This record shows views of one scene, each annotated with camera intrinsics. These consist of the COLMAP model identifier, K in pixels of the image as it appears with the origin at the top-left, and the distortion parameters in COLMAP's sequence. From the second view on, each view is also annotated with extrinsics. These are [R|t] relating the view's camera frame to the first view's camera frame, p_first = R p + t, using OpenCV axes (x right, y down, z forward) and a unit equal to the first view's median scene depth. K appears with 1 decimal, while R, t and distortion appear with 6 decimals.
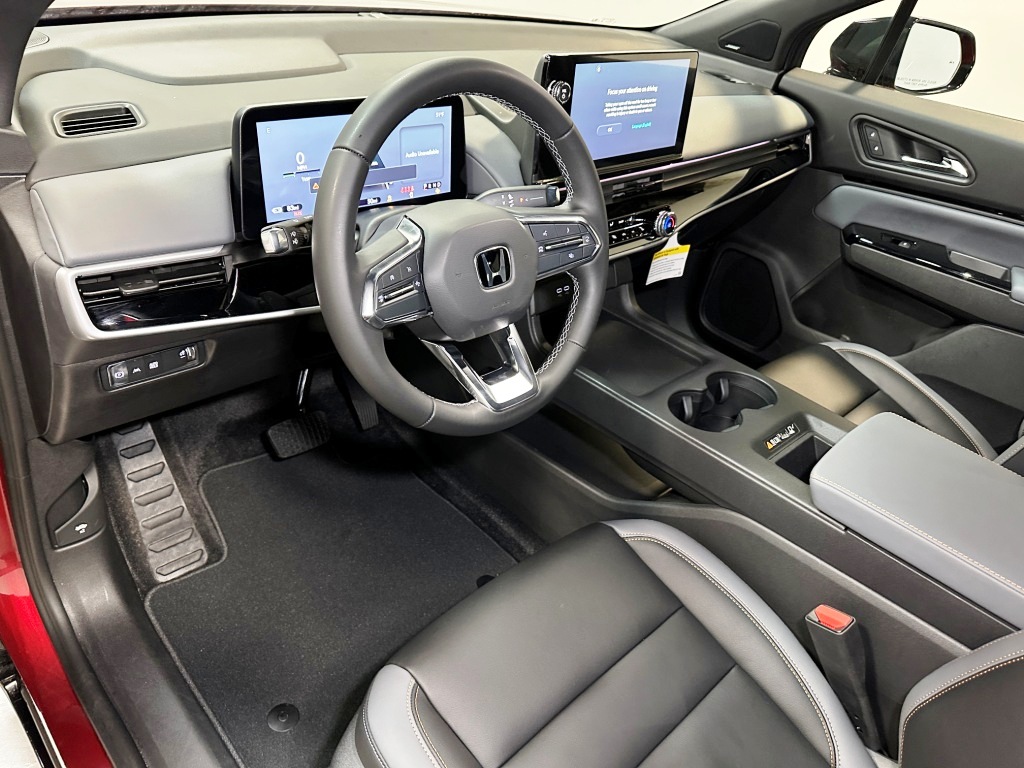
lens RADIAL K [[712.1, 0, 512.0], [0, 712.1, 384.0], [0, 0, 1]] dist [0.117987, -0.231556]
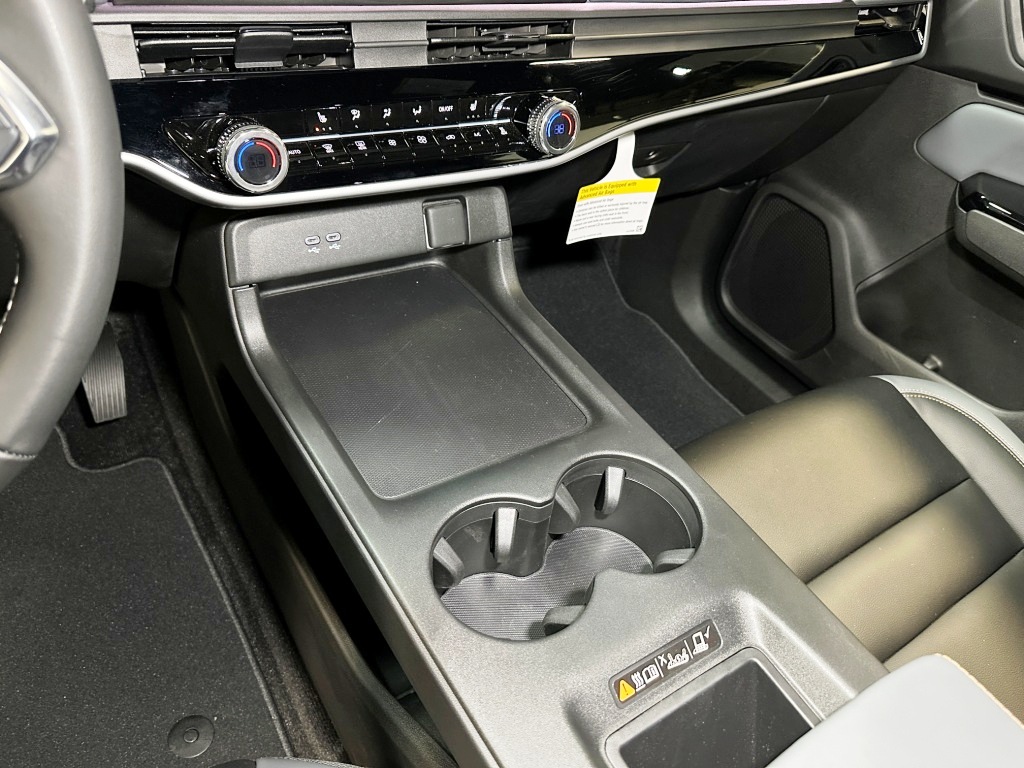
lens RADIAL K [[711.1, 0, 512.0], [0, 711.1, 384.0], [0, 0, 1]] dist [0.056926, -0.096831]
pose [[0.982739, 0.139500, -0.121510, 0.211713], [-0.125172, 0.985031, 0.118512, -0.083736], [0.136223, -0.101256, 0.985490, 0.399895]]
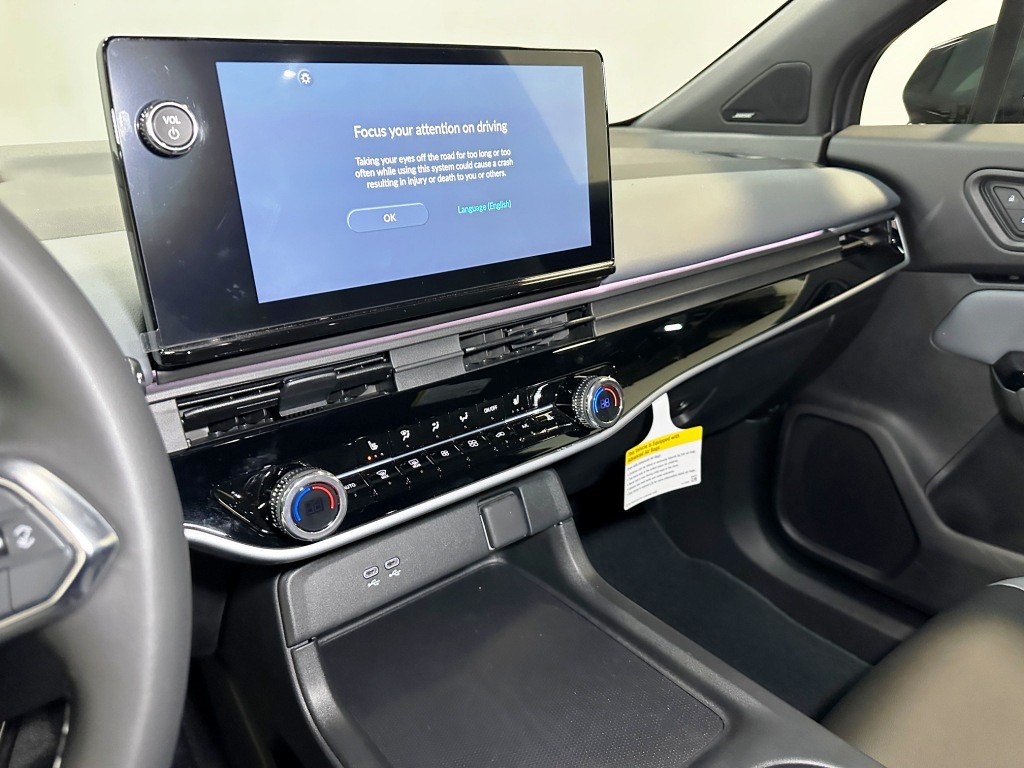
lens RADIAL K [[712.1, 0, 512.0], [0, 712.1, 384.0], [0, 0, 1]] dist [0.117987, -0.231556]
pose [[0.982142, -0.118065, -0.146486, 0.179695], [0.079934, 0.966679, -0.243194, -0.098332], [0.170317, 0.227142, 0.958853, 0.424751]]
